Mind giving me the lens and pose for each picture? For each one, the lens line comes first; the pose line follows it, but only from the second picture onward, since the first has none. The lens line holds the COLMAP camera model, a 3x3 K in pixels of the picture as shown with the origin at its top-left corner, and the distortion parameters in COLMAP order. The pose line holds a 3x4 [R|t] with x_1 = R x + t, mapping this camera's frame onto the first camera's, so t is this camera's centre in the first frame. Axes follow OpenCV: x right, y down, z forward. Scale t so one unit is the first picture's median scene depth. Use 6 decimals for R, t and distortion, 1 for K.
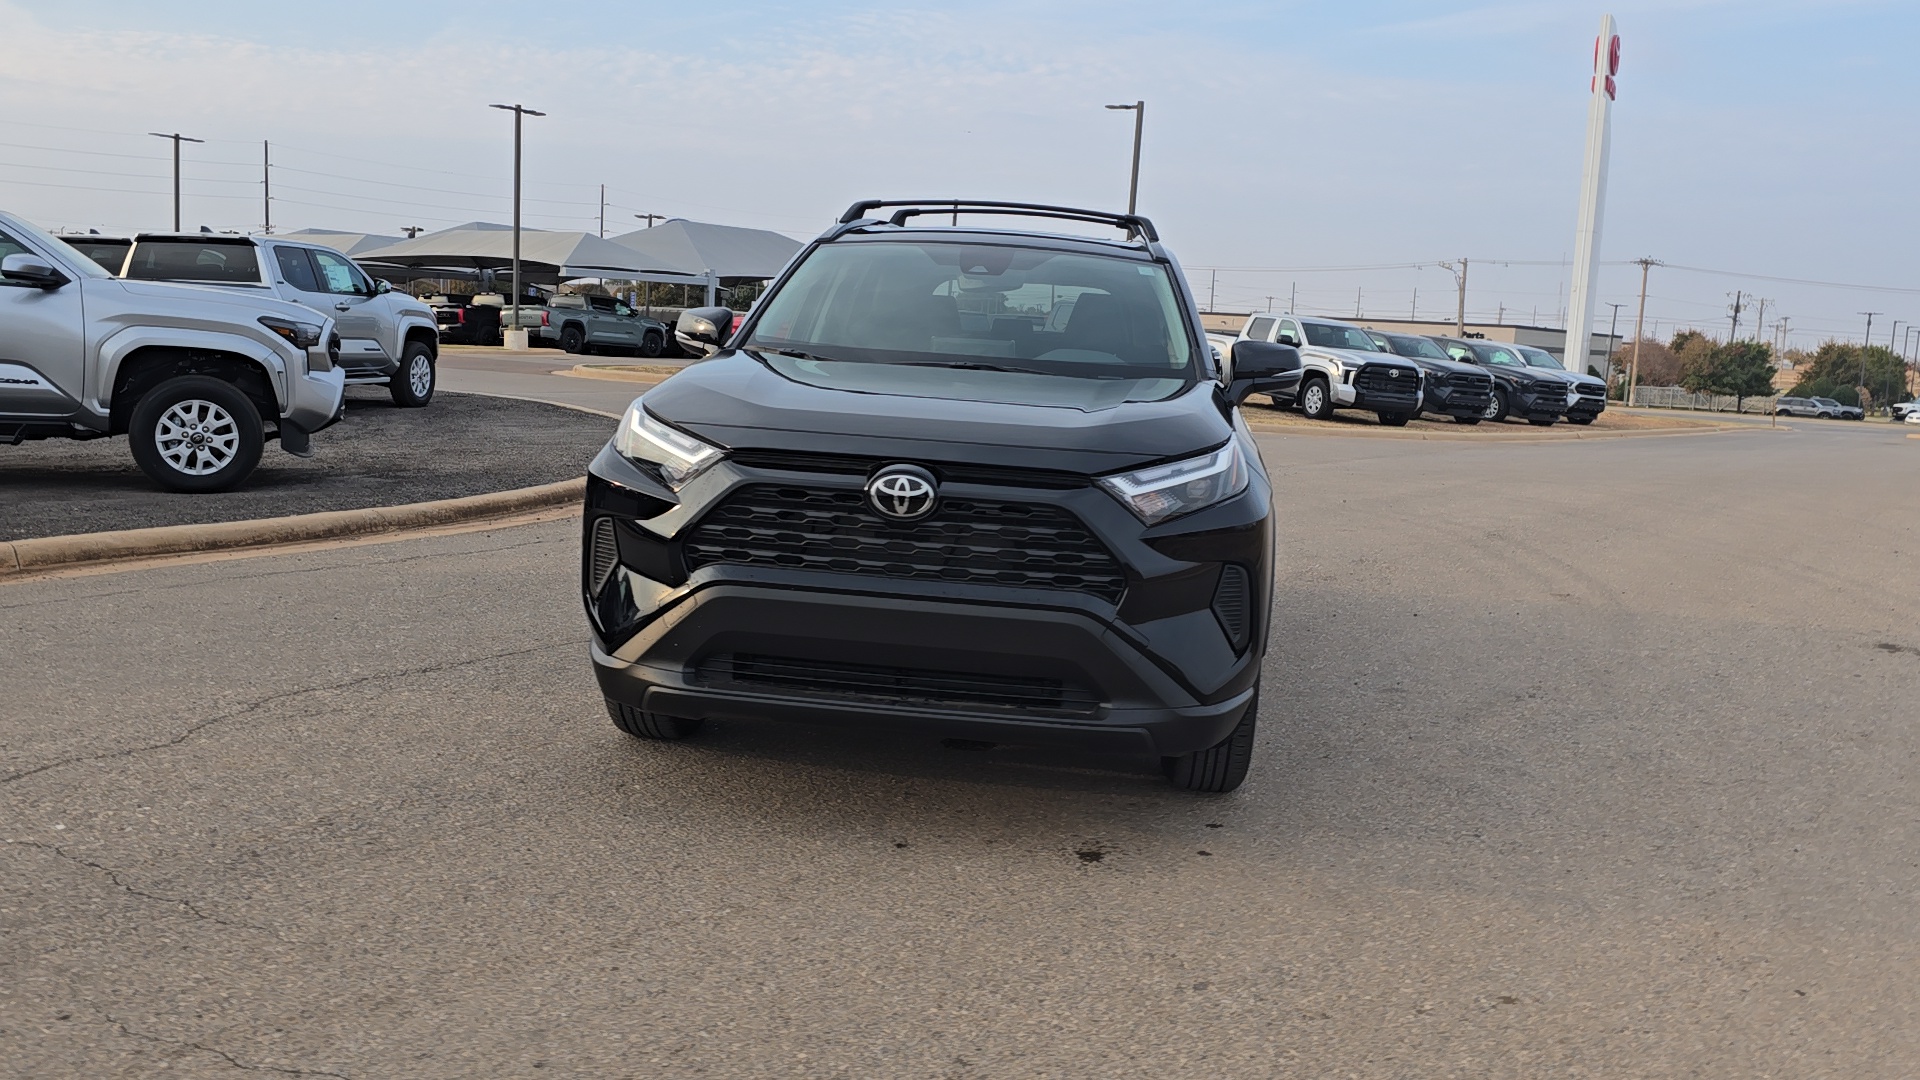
lens RADIAL K [[1609.6, 0, 951.6], [0, 1609.6, 521.0], [0, 0, 1]] dist [-0.005877, 0.007029]
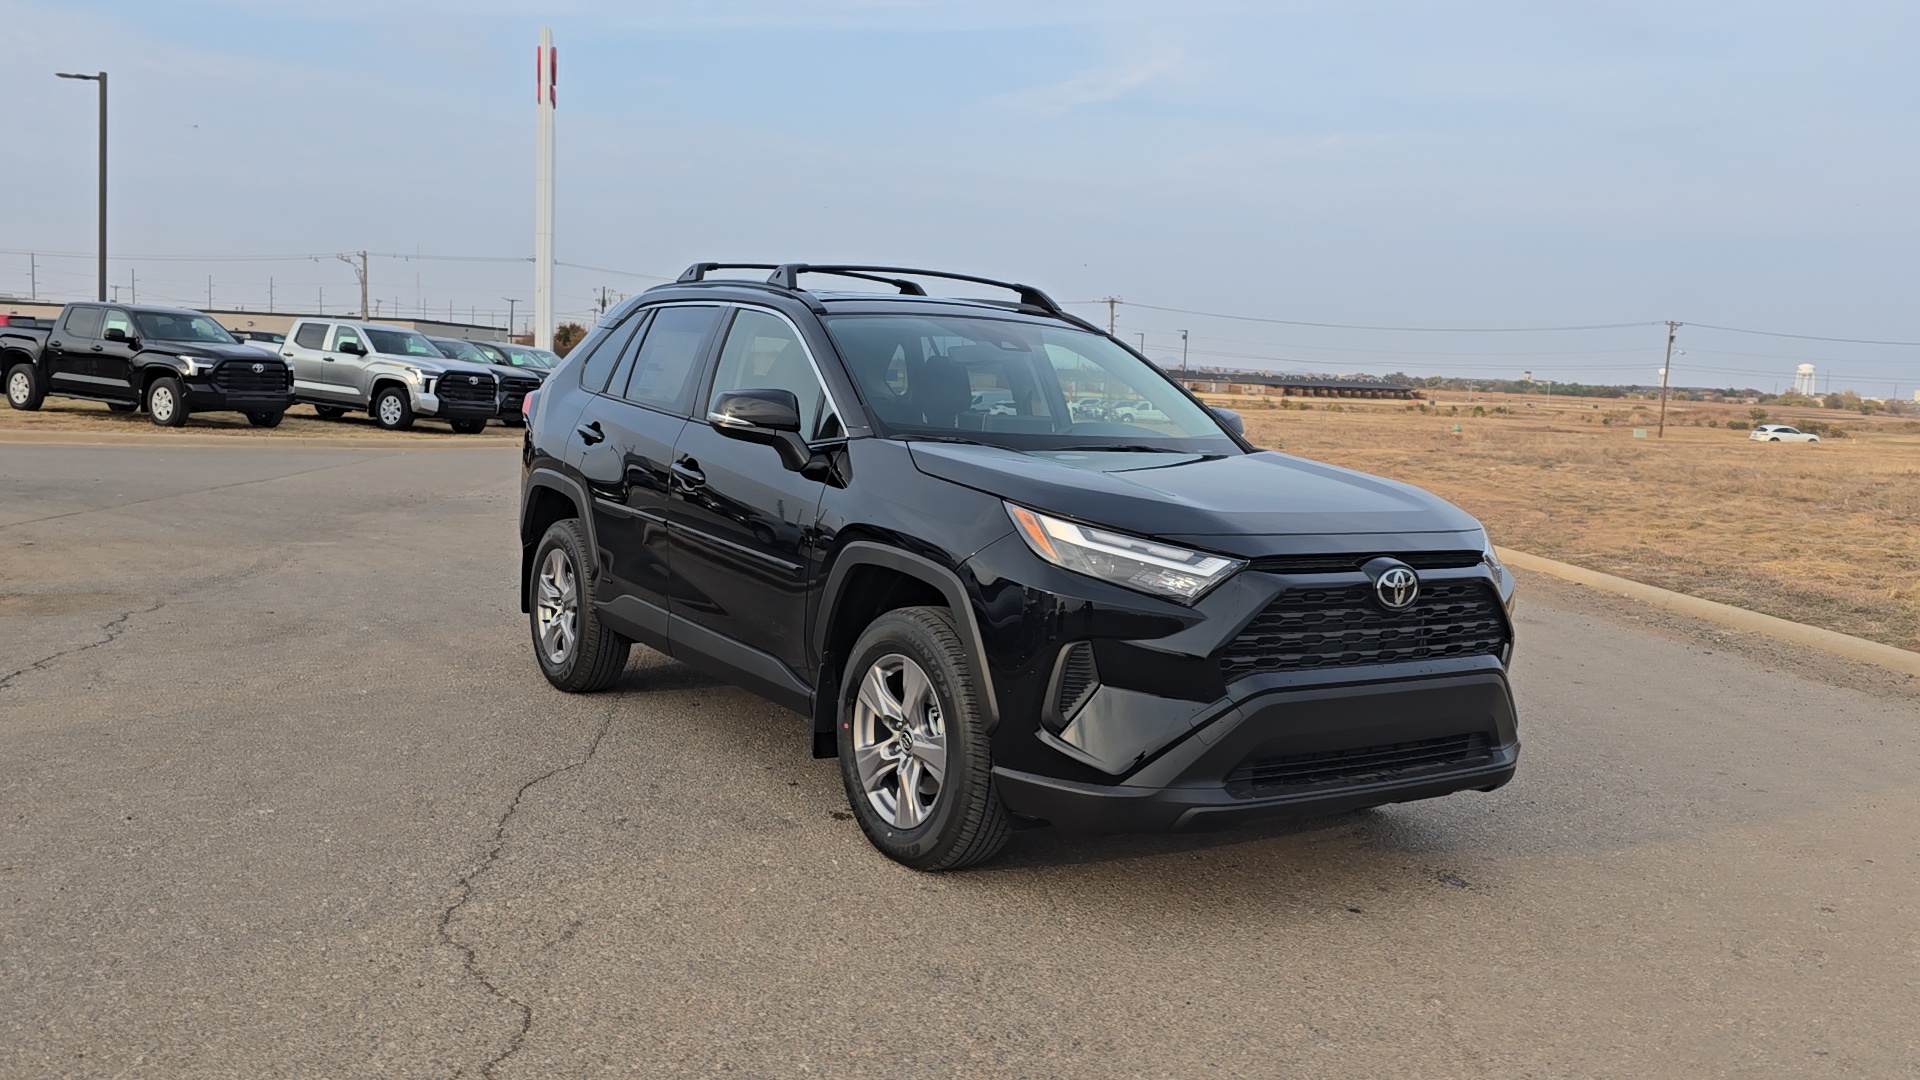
lens RADIAL K [[1609.6, 0, 966.9], [0, 1609.6, 539.5], [0, 0, 1]] dist [-0.005877, 0.007029]
pose [[0.775010, -0.087371, 0.625879, -0.114471], [0.076830, 0.996077, 0.043914, -0.014481], [-0.627261, 0.014052, 0.778683, 0.041897]]
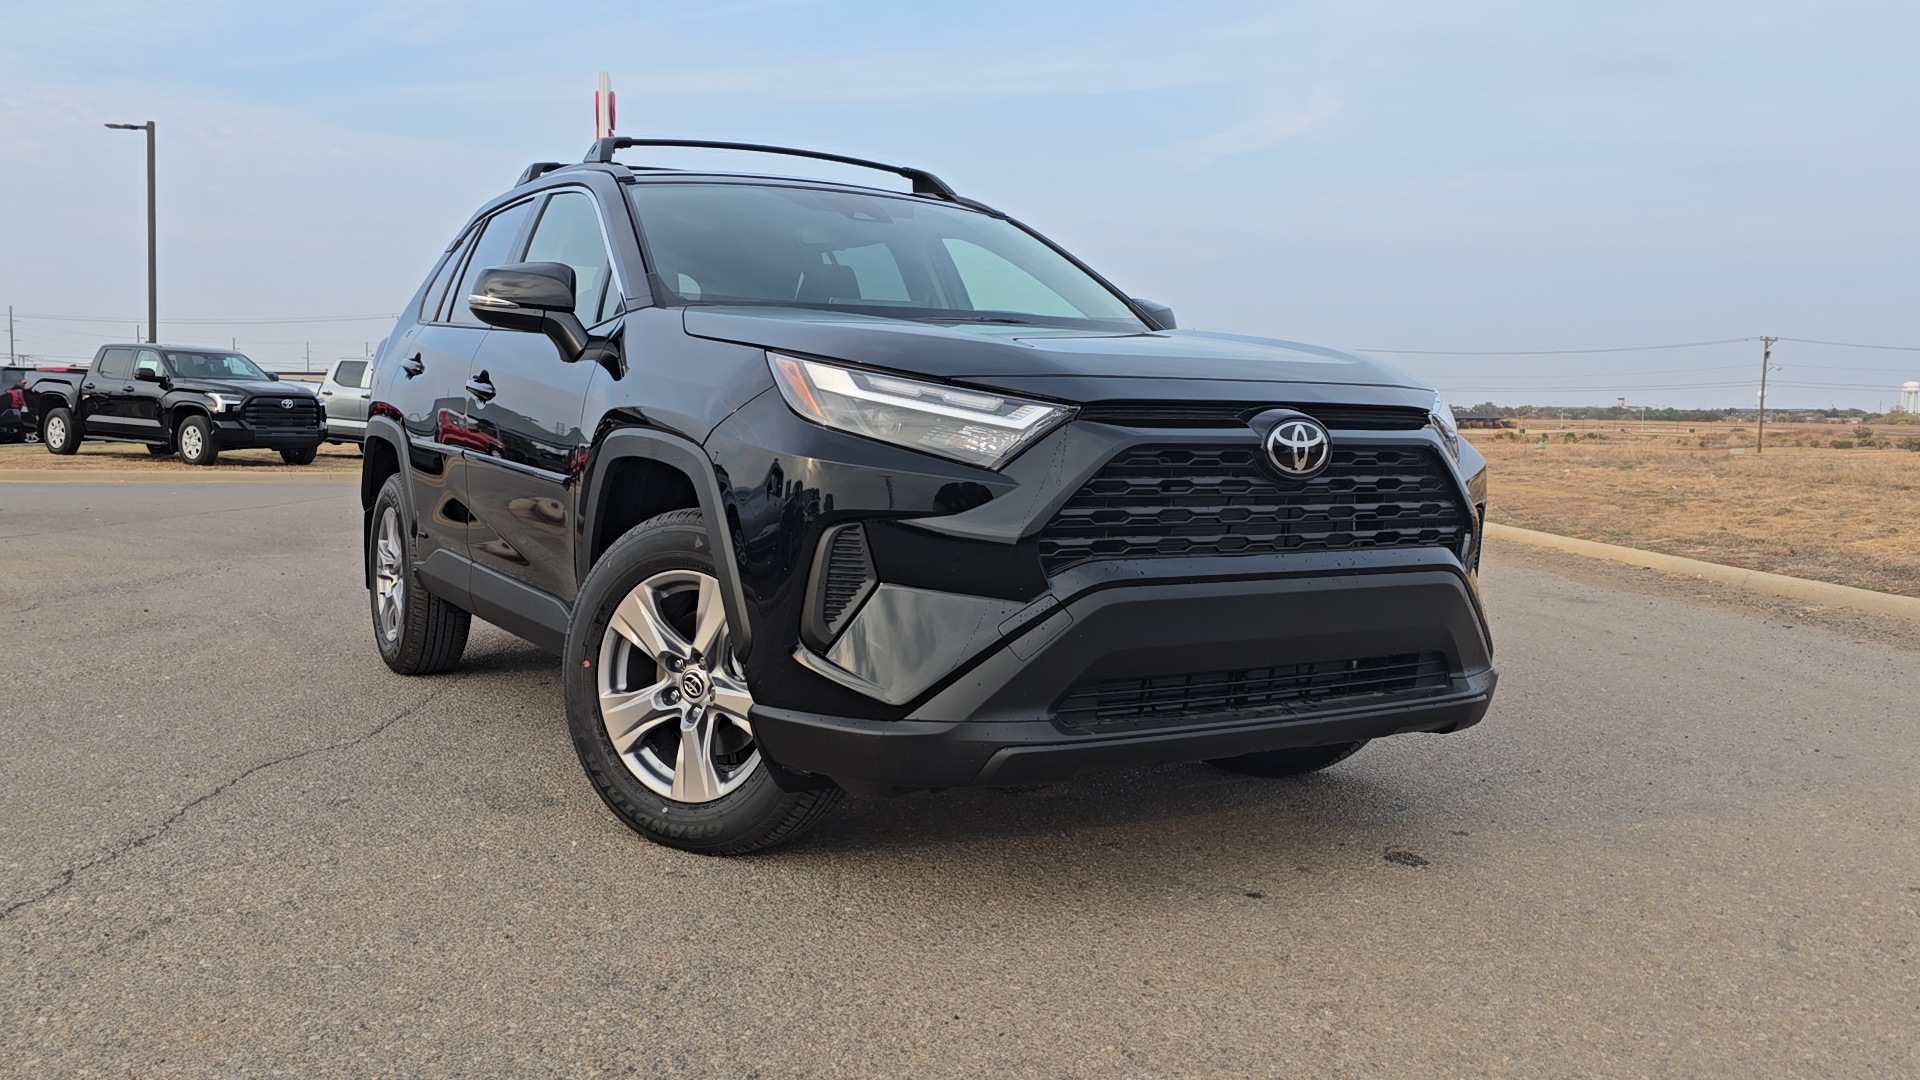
lens RADIAL K [[1609.6, 0, 978.5], [0, 1609.6, 553.0], [0, 0, 1]] dist [-0.005877, 0.007029]
pose [[0.802040, -0.093929, 0.589839, -0.077070], [0.101906, 0.994597, 0.019816, 0.000492], [-0.588513, 0.044214, 0.807278, 0.056327]]
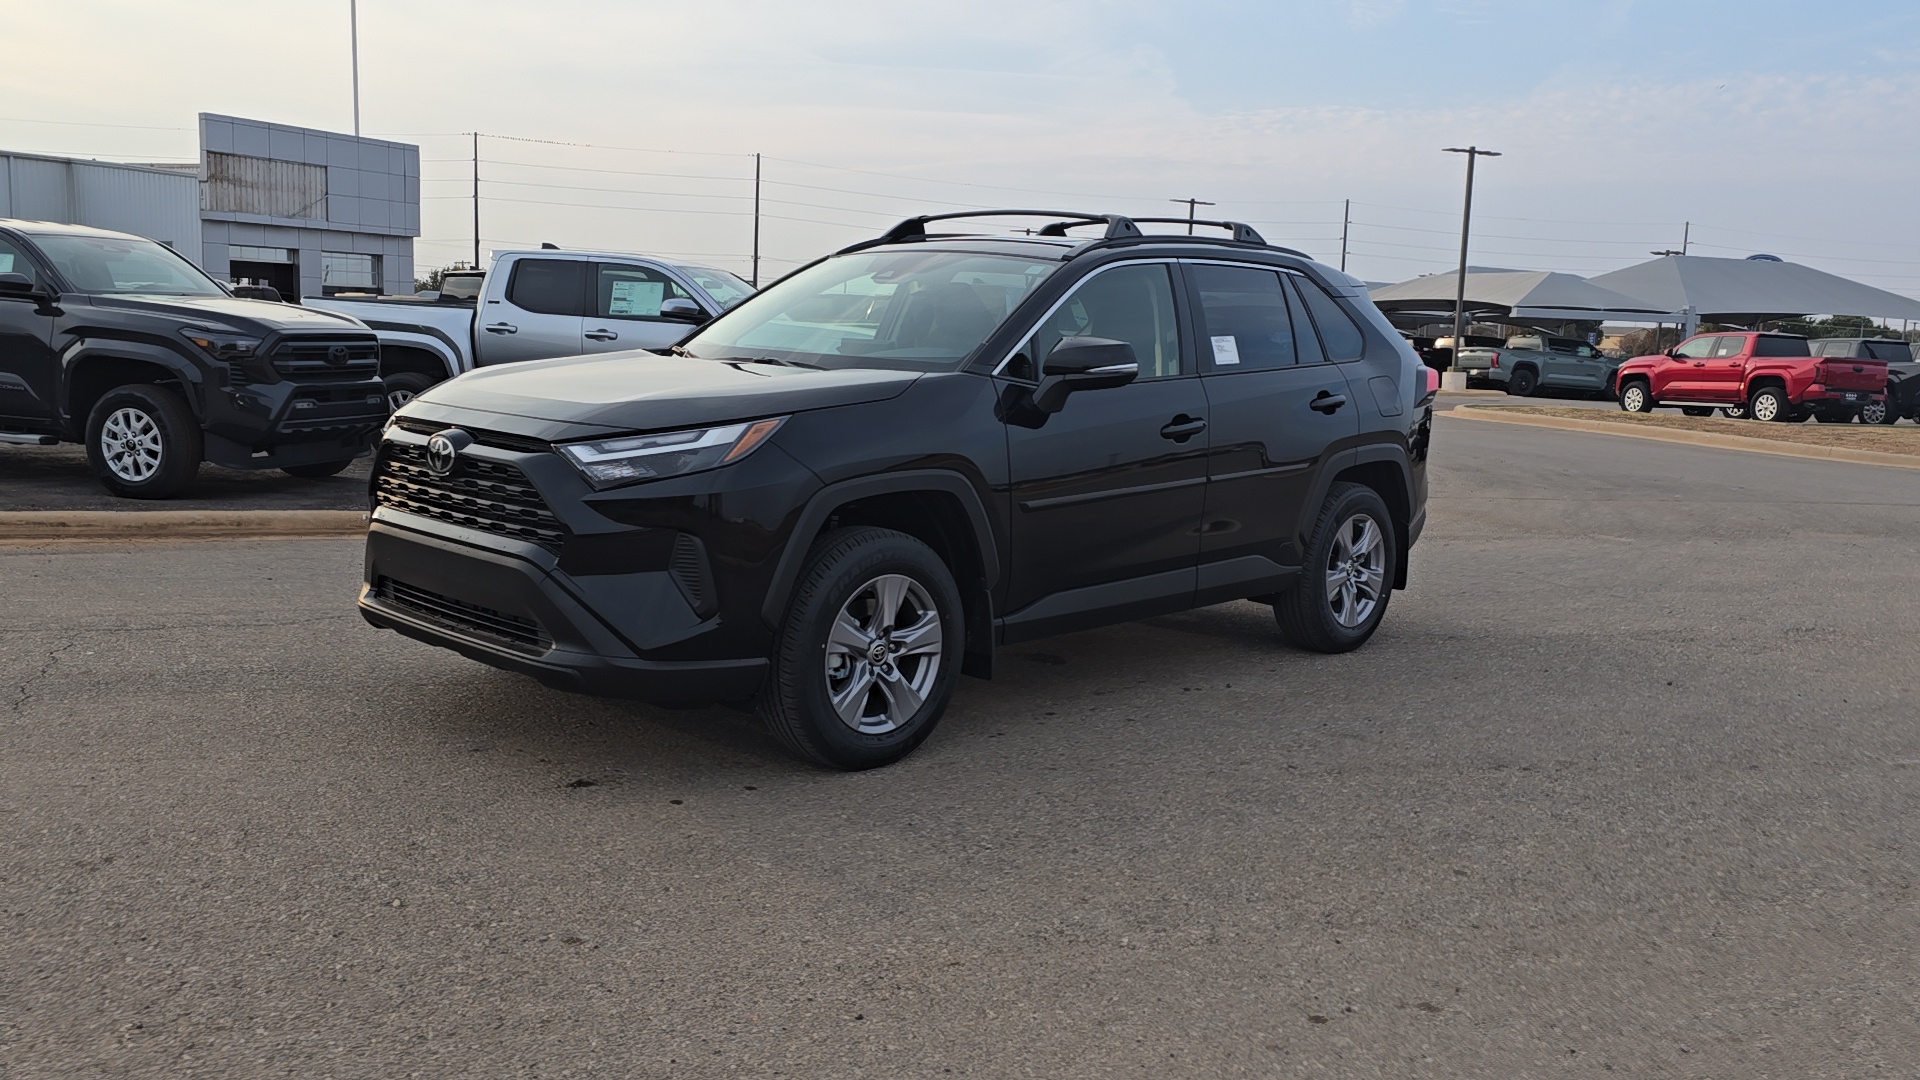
lens RADIAL K [[1609.6, 0, 971.4], [0, 1609.6, 528.6], [0, 0, 1]] dist [-0.005877, 0.007029]
pose [[0.795936, 0.054993, -0.602878, 0.125814], [-0.070160, 0.997534, -0.001635, 0.001688], [0.601302, 0.043599, 0.797831, 0.033796]]
